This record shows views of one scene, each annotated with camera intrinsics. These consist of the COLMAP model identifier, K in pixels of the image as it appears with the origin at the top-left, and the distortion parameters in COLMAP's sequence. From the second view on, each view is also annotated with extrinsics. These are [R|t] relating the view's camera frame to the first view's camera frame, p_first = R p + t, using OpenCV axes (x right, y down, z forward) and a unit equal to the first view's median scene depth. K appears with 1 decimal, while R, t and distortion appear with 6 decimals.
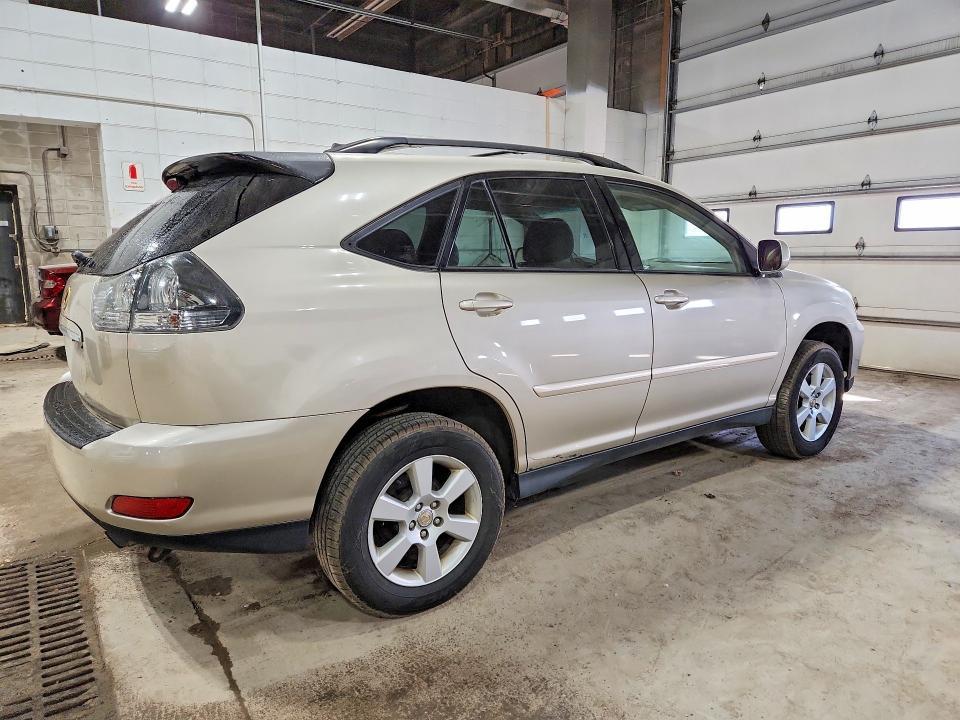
lens RADIAL K [[642.2, 0, 479.7], [0, 642.2, 384.6], [0, 0, 1]] dist [-0.007113, -0.004276]
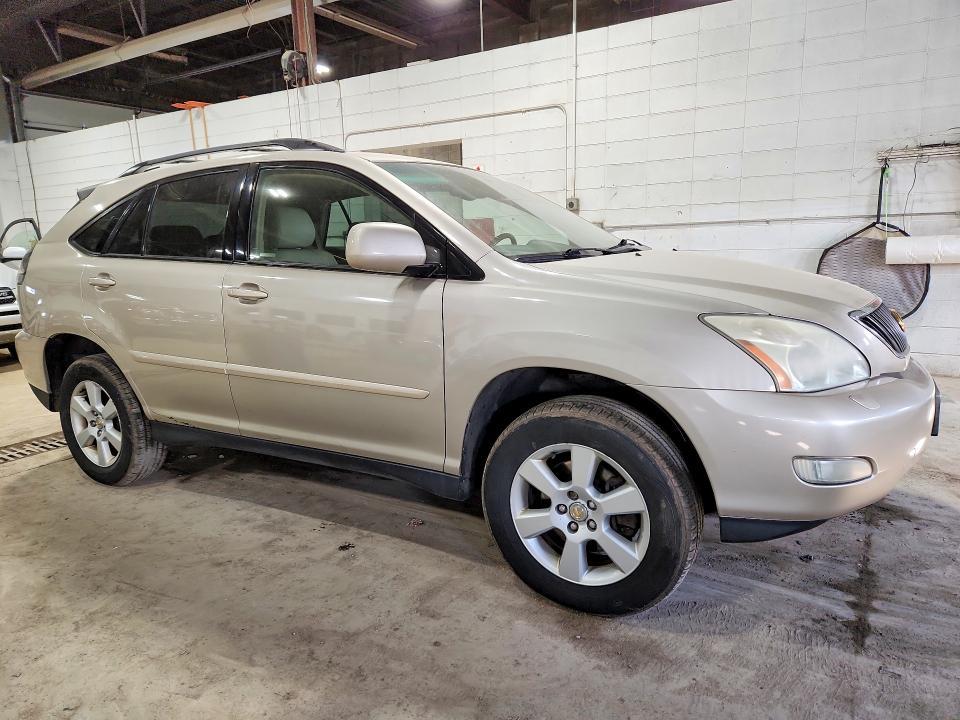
lens RADIAL K [[651.0, 0, 480.0], [0, 651.0, 360.0], [0, 0, 1]] dist [0.030448, -0.004077]
pose [[0.390910, 0.169939, -0.904605, 1.147374], [-0.149256, 0.981504, 0.119887, -0.187484], [0.908247, 0.088153, 0.409044, 0.798653]]
